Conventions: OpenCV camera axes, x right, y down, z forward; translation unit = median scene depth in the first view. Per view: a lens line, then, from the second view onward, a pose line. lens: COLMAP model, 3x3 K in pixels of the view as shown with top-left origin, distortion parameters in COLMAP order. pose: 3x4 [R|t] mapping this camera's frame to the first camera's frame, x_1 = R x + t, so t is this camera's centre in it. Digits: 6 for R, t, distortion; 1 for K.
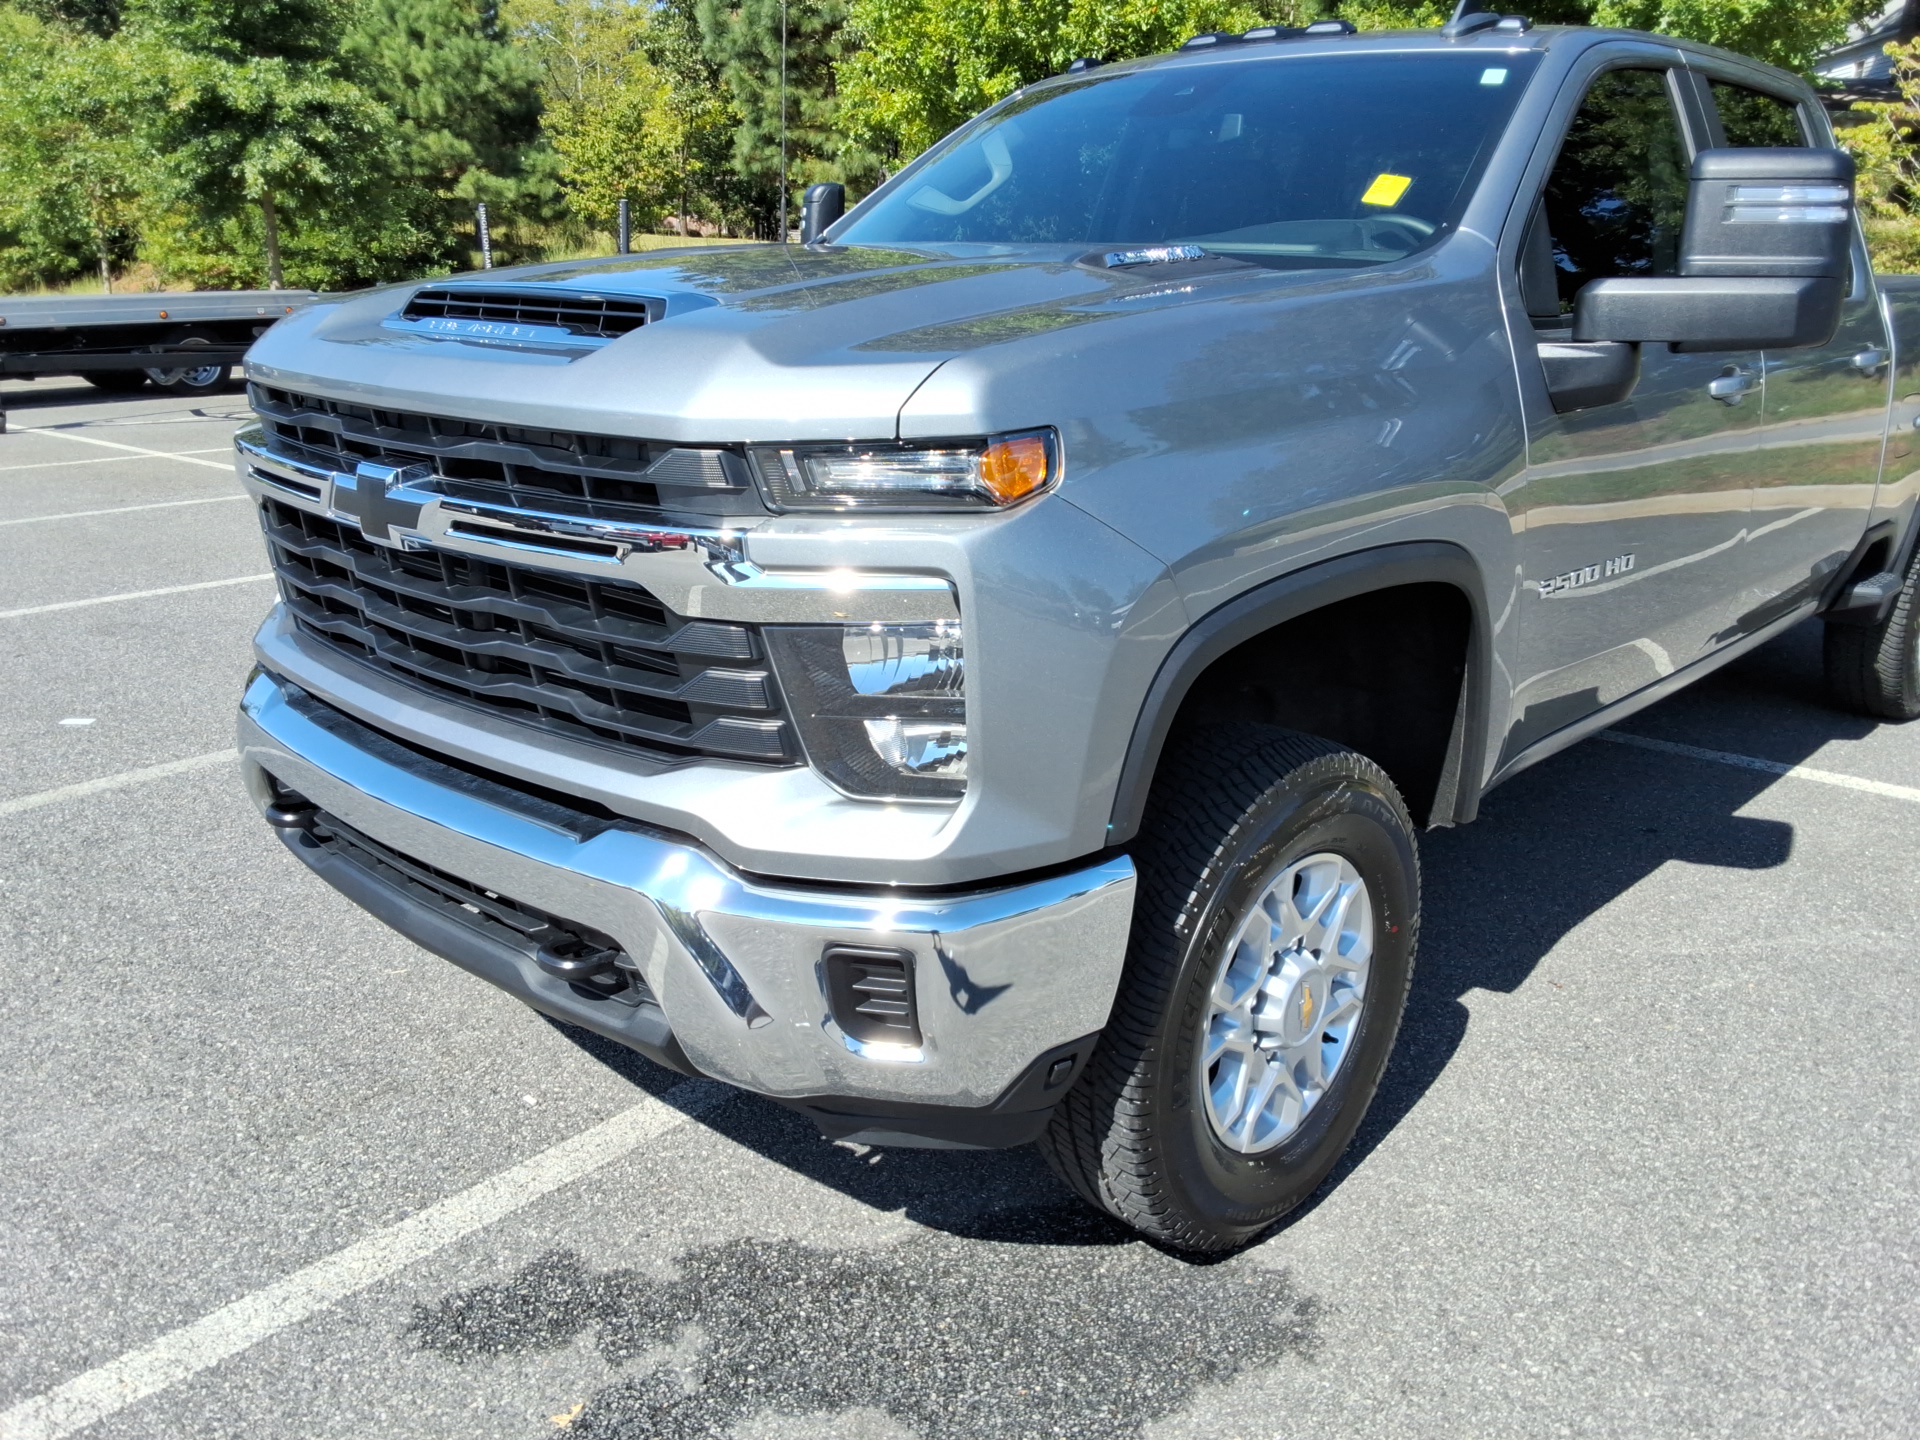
lens RADIAL K [[1525.4, 0, 976.2], [0, 1525.4, 715.1], [0, 0, 1]] dist [0.107799, -0.171291]
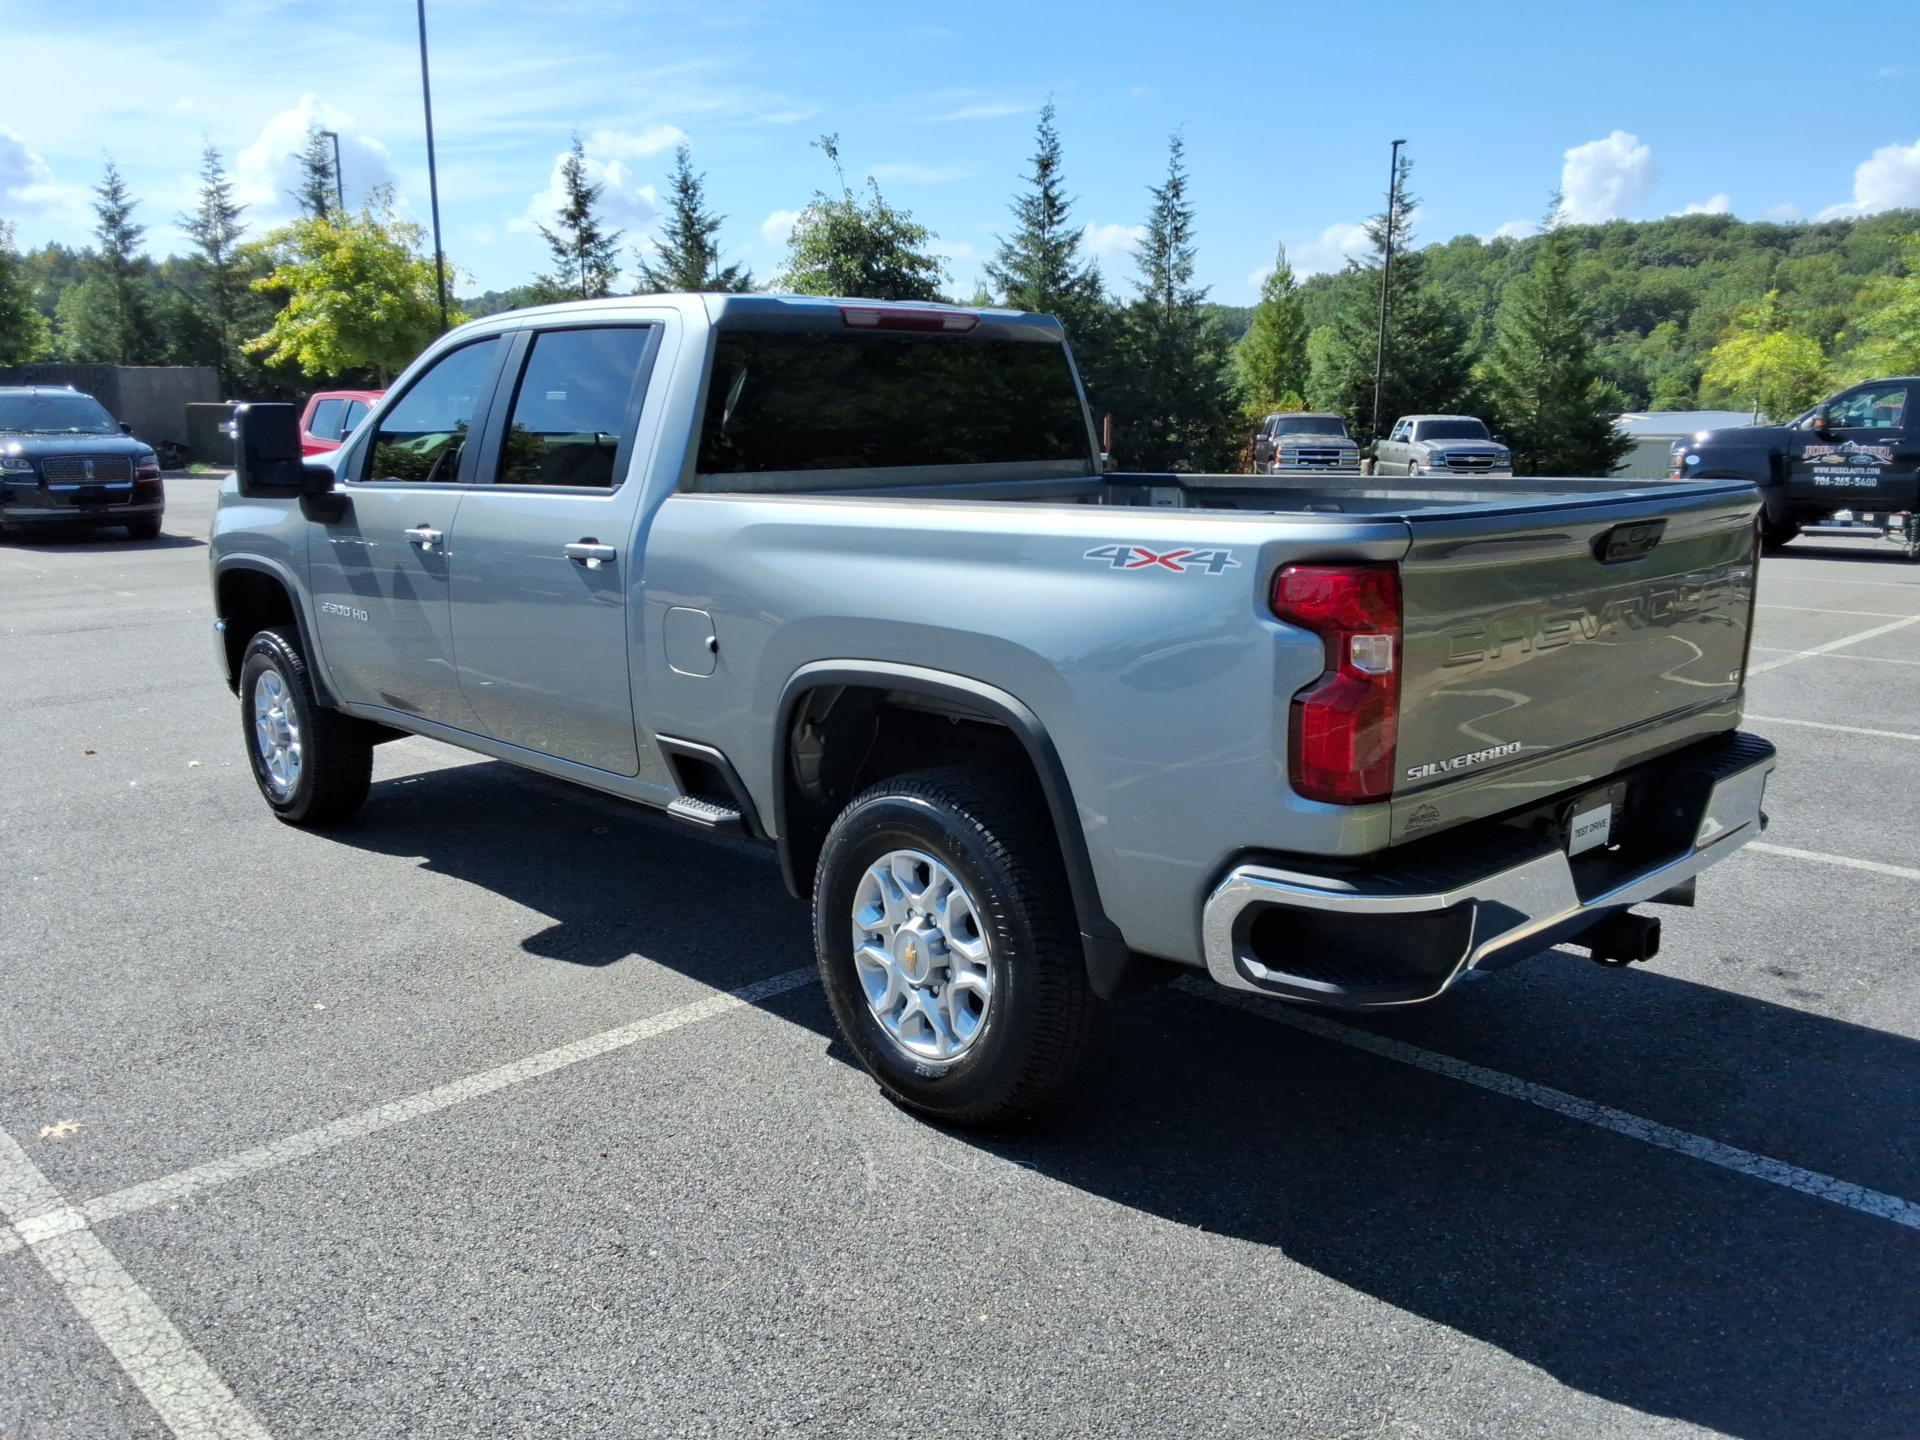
lens RADIAL K [[1525.4, 0, 976.2], [0, 1525.4, 715.1], [0, 0, 1]] dist [0.107799, -0.171291]
pose [[-0.049358, 0.184023, -0.981682, 0.273028], [-0.277565, 0.941636, 0.190472, -0.066473], [0.959438, 0.281882, 0.004601, 0.213355]]
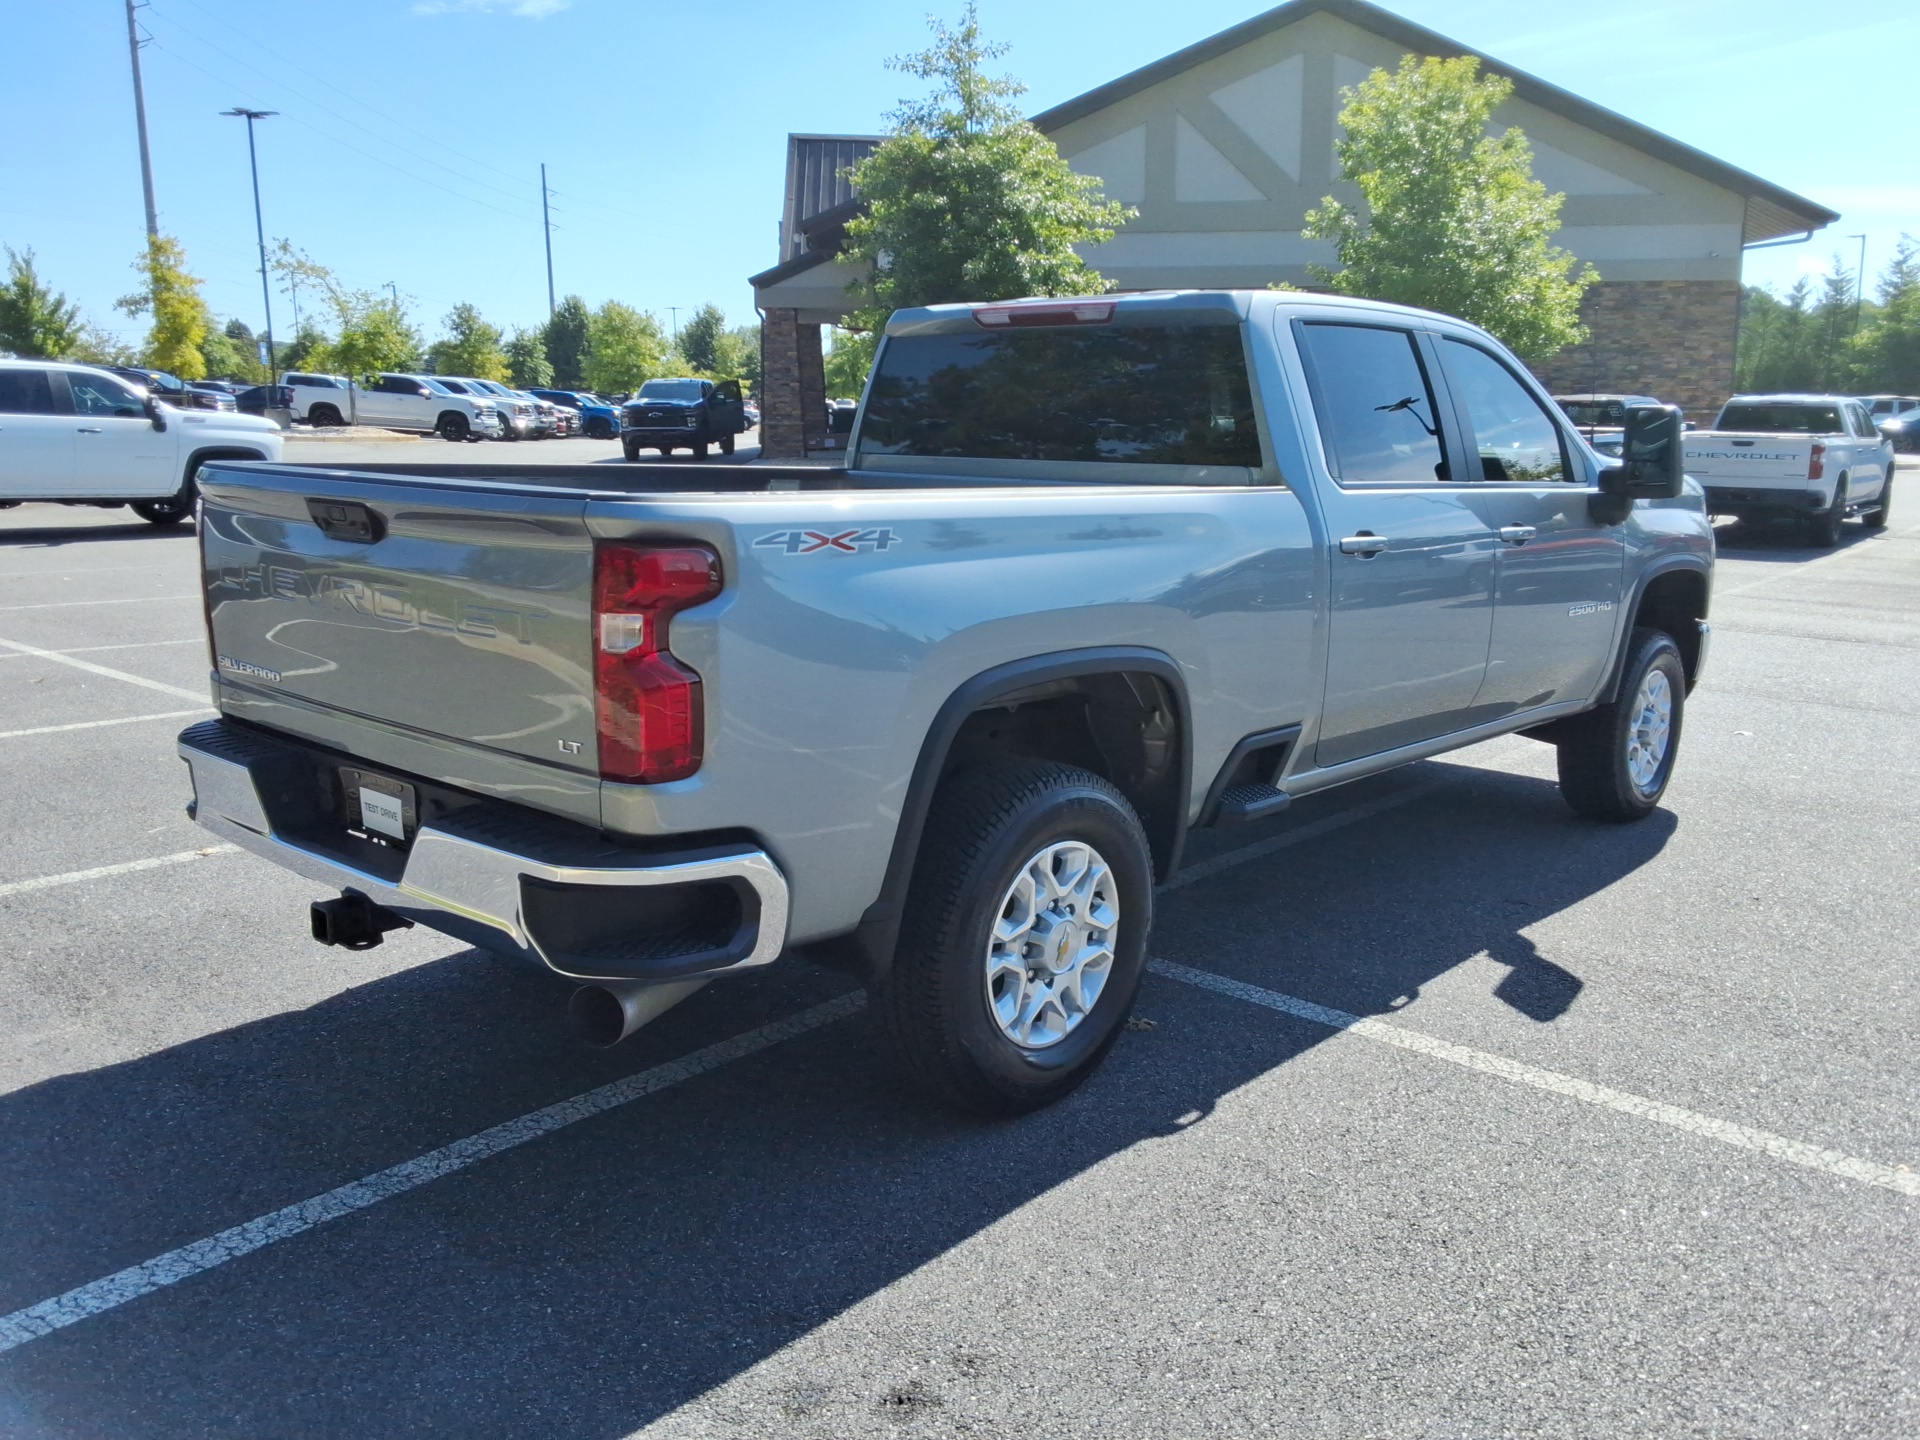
lens RADIAL K [[1525.4, 0, 976.2], [0, 1525.4, 715.1], [0, 0, 1]] dist [0.107799, -0.171291]
pose [[-0.998995, -0.017994, -0.041060, 0.090614], [-0.034761, 0.889294, 0.456014, -0.117592], [0.028309, 0.456982, -0.889025, 0.388051]]
